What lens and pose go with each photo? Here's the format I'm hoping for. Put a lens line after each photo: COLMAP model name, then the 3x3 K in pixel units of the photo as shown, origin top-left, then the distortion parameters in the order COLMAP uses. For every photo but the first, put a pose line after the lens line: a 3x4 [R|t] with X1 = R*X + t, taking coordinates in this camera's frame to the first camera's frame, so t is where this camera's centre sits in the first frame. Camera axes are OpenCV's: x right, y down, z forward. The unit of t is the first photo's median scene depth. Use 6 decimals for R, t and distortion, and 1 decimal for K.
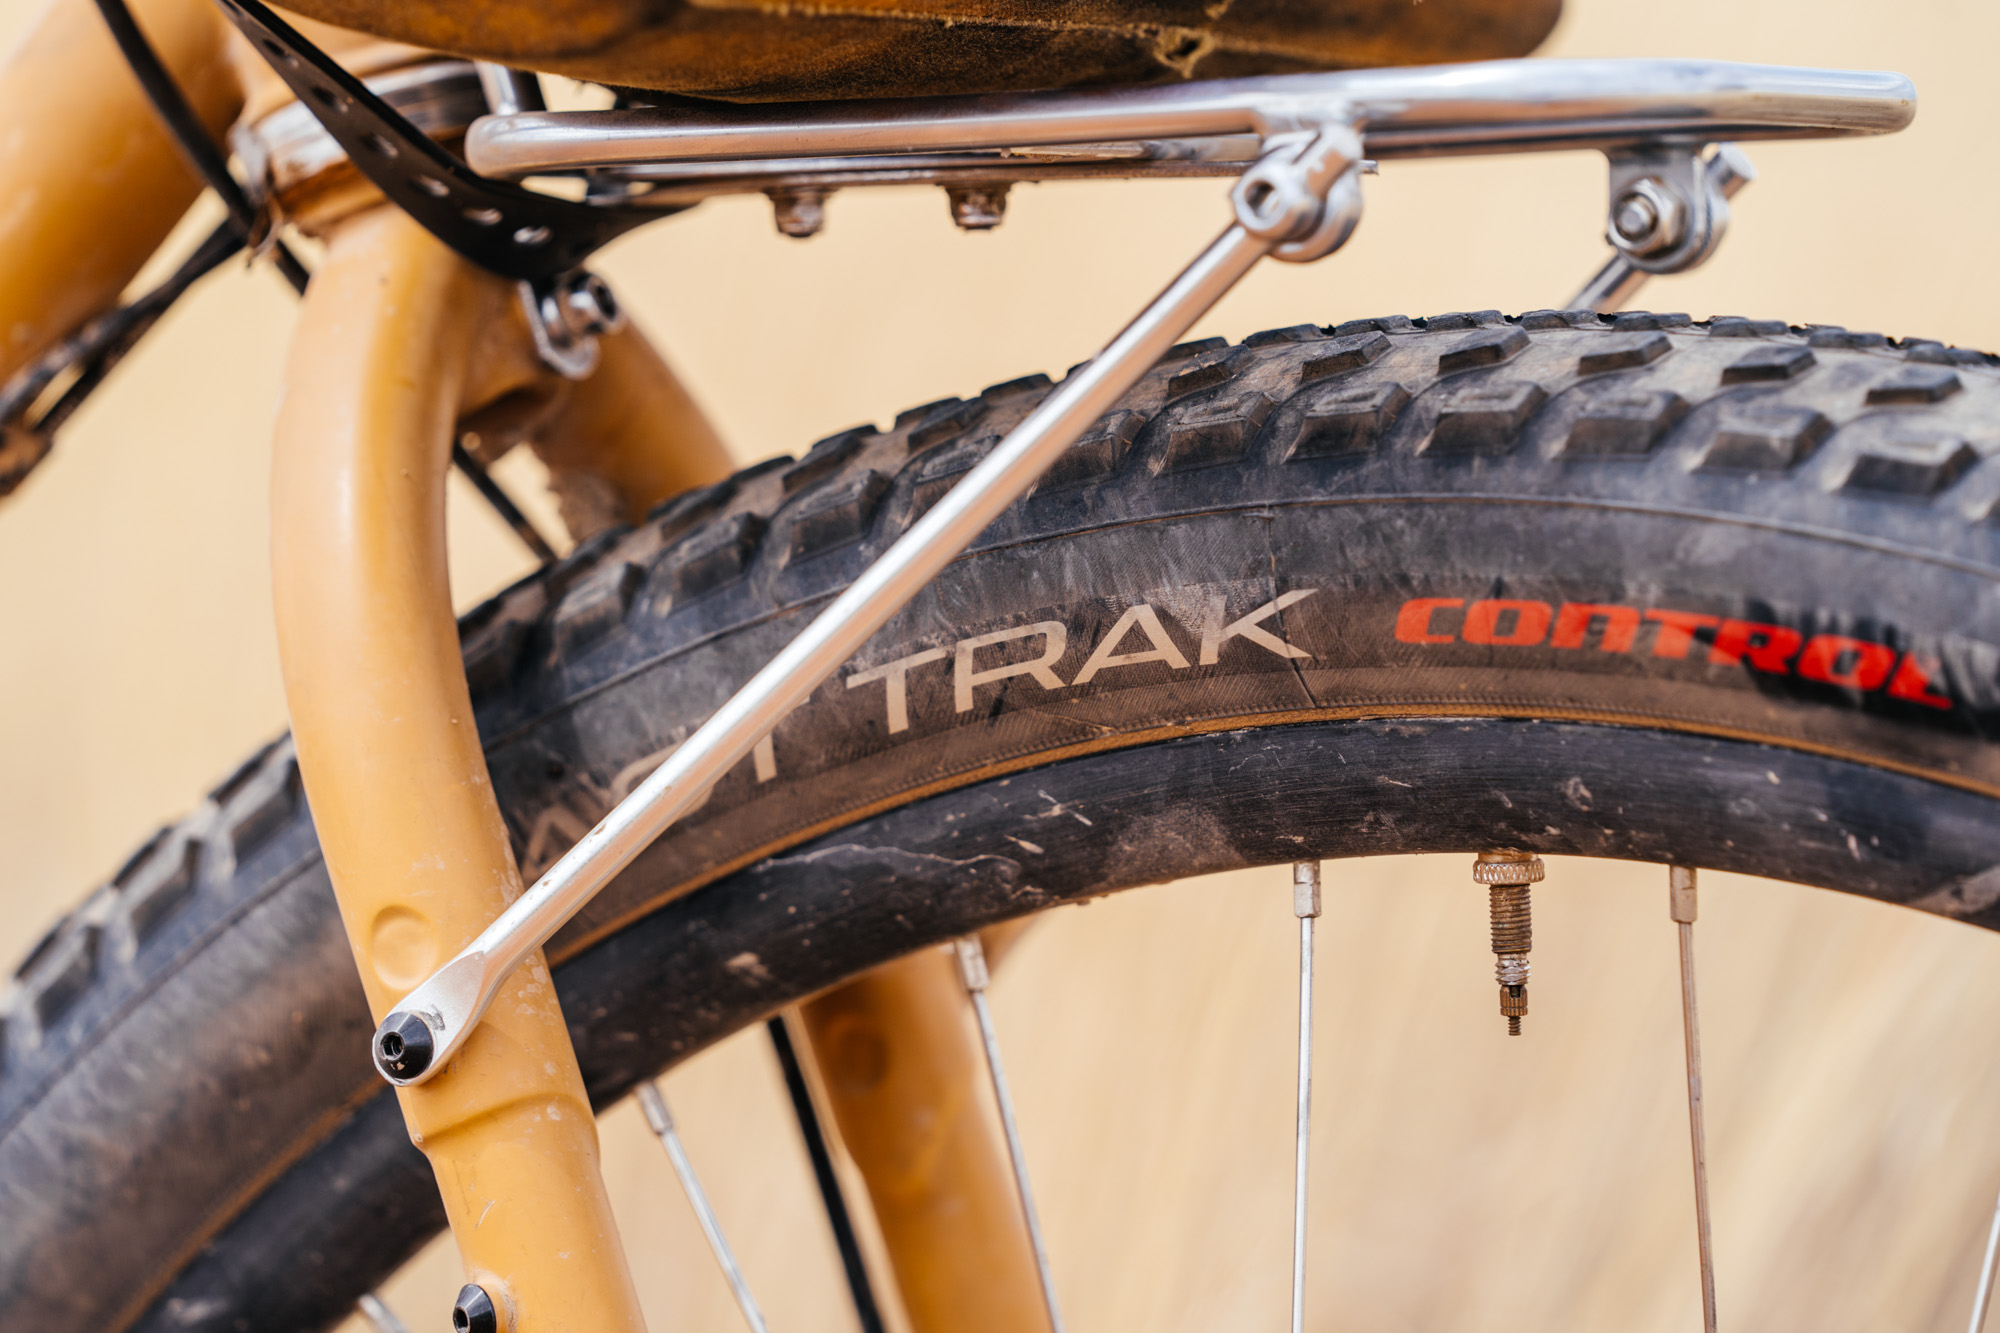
lens RADIAL K [[12132.5, 0, 987.2], [0, 12132.5, 663.8], [0, 0, 1]] dist [2.287504, 0.000000]
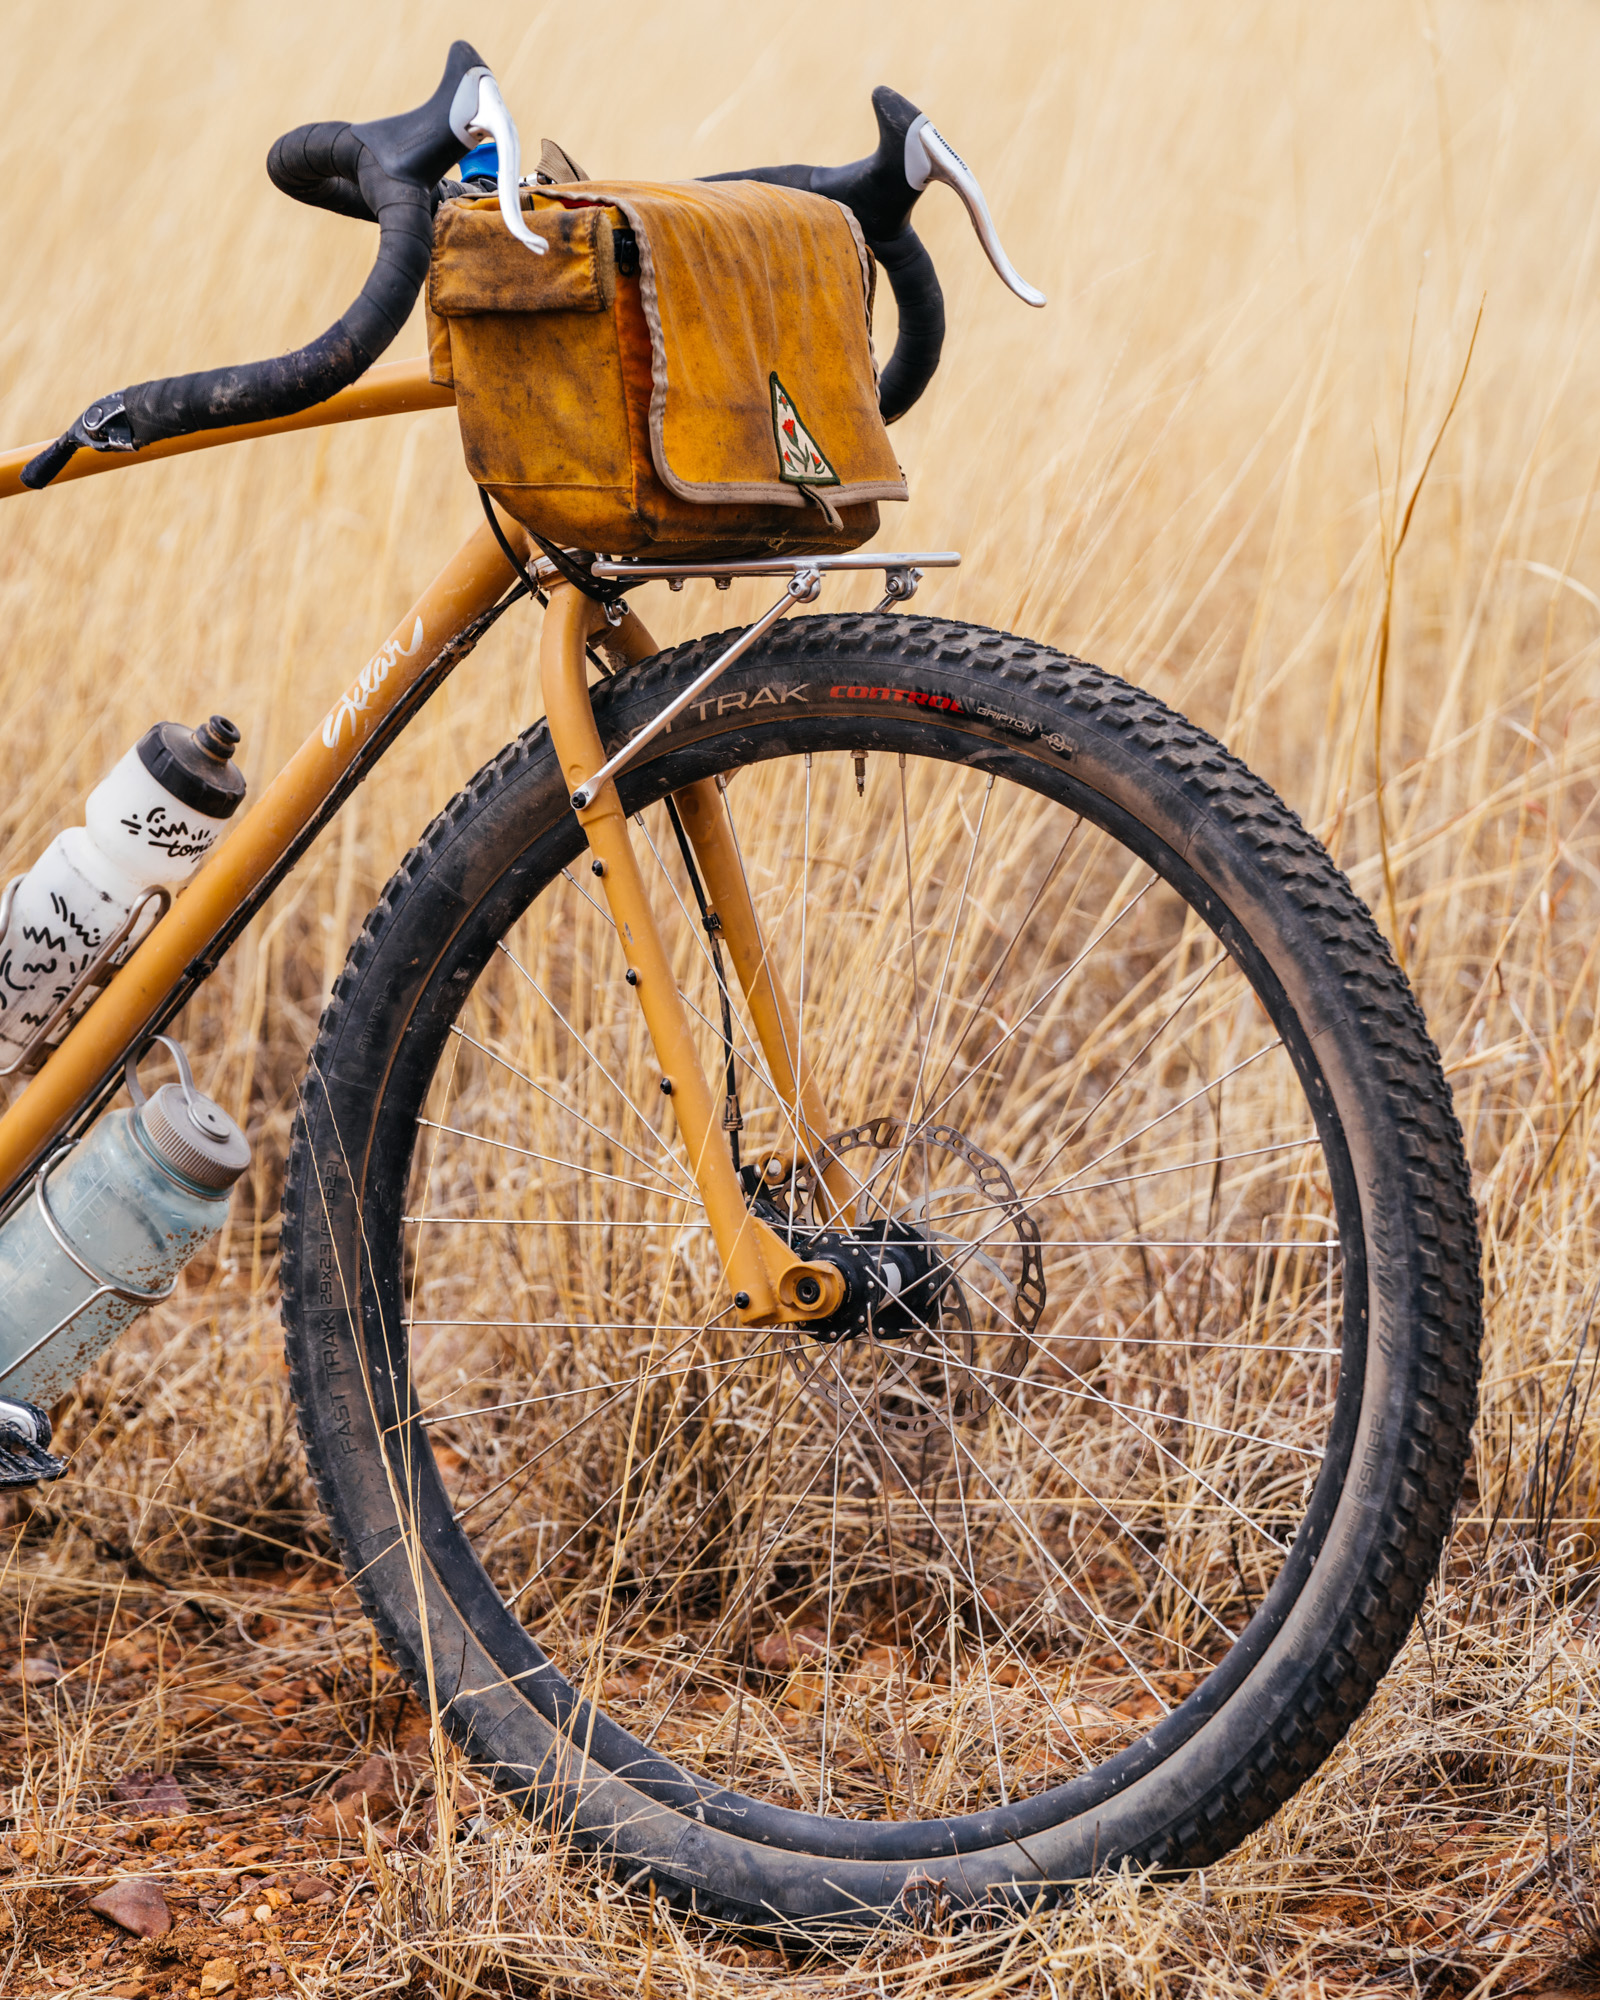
lens RADIAL K [[10950.7, 0, 799.0], [0, 10950.7, 997.9], [0, 0, 1]] dist [0.583231, 0.000000]
pose [[0.999876, -0.002611, 0.015527, -0.031273], [0.002113, 0.999486, 0.031987, -0.017536], [-0.015602, -0.031950, 0.999368, -2.497958]]
